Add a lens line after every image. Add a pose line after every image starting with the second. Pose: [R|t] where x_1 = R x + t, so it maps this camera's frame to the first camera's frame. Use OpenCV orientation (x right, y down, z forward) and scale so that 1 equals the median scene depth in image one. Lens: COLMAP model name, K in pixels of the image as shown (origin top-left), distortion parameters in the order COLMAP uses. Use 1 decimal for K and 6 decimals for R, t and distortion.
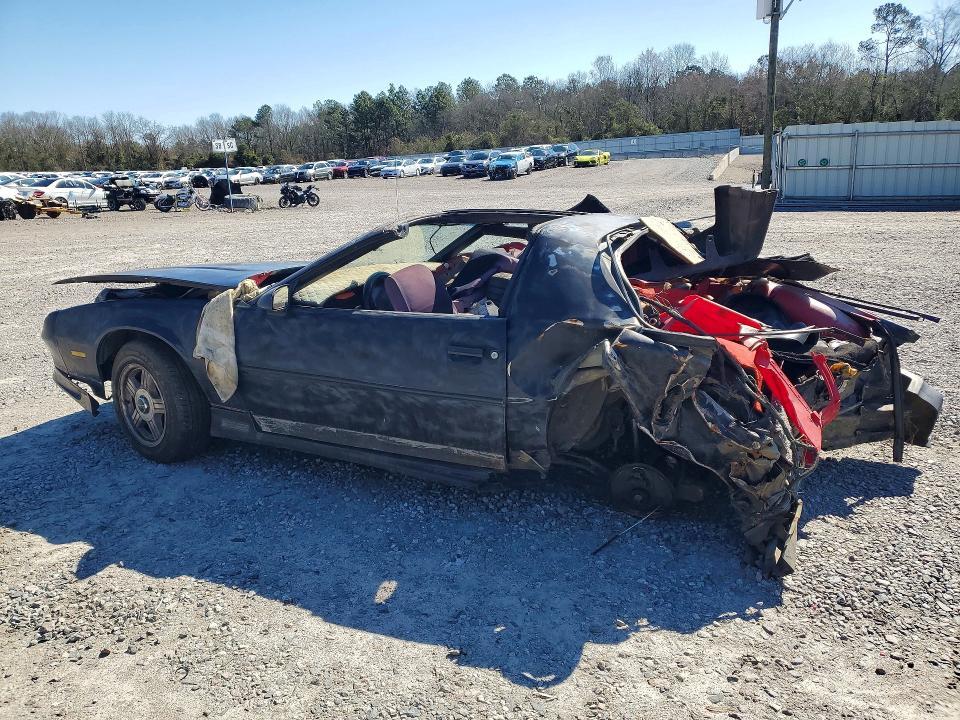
lens RADIAL K [[775.3, 0, 480.0], [0, 775.3, 360.0], [0, 0, 1]] dist [0.057111, 0.001613]
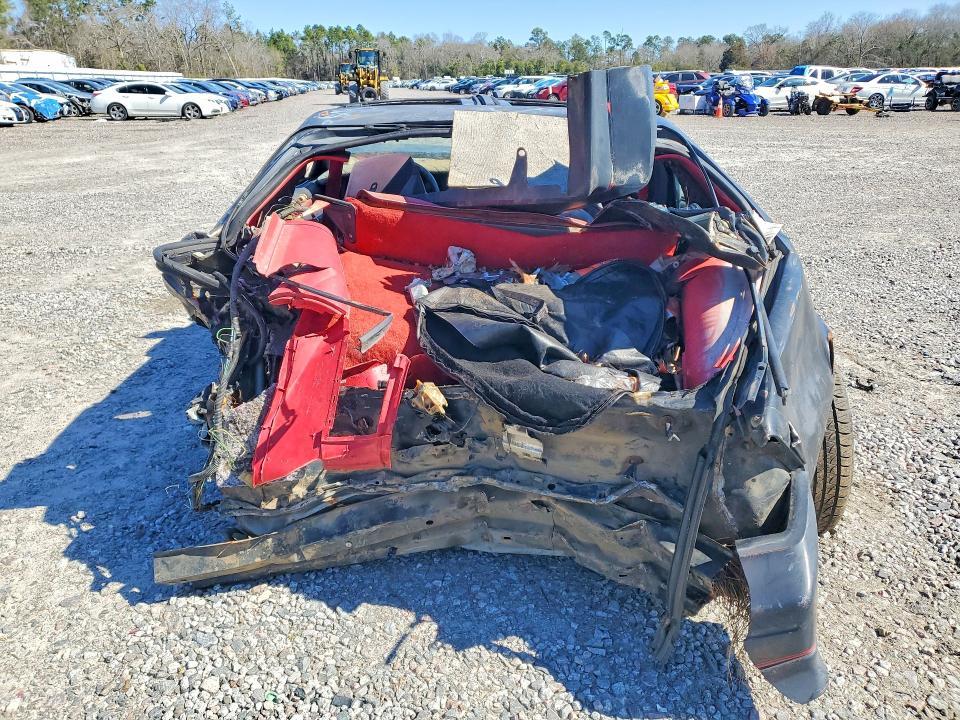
lens RADIAL K [[775.3, 0, 480.0], [0, 775.3, 360.0], [0, 0, 1]] dist [0.057111, 0.001613]
pose [[0.469439, 0.324907, -0.821013, 0.870128], [-0.225372, 0.943128, 0.244369, -0.158373], [0.853718, 0.070317, 0.515966, 0.662006]]
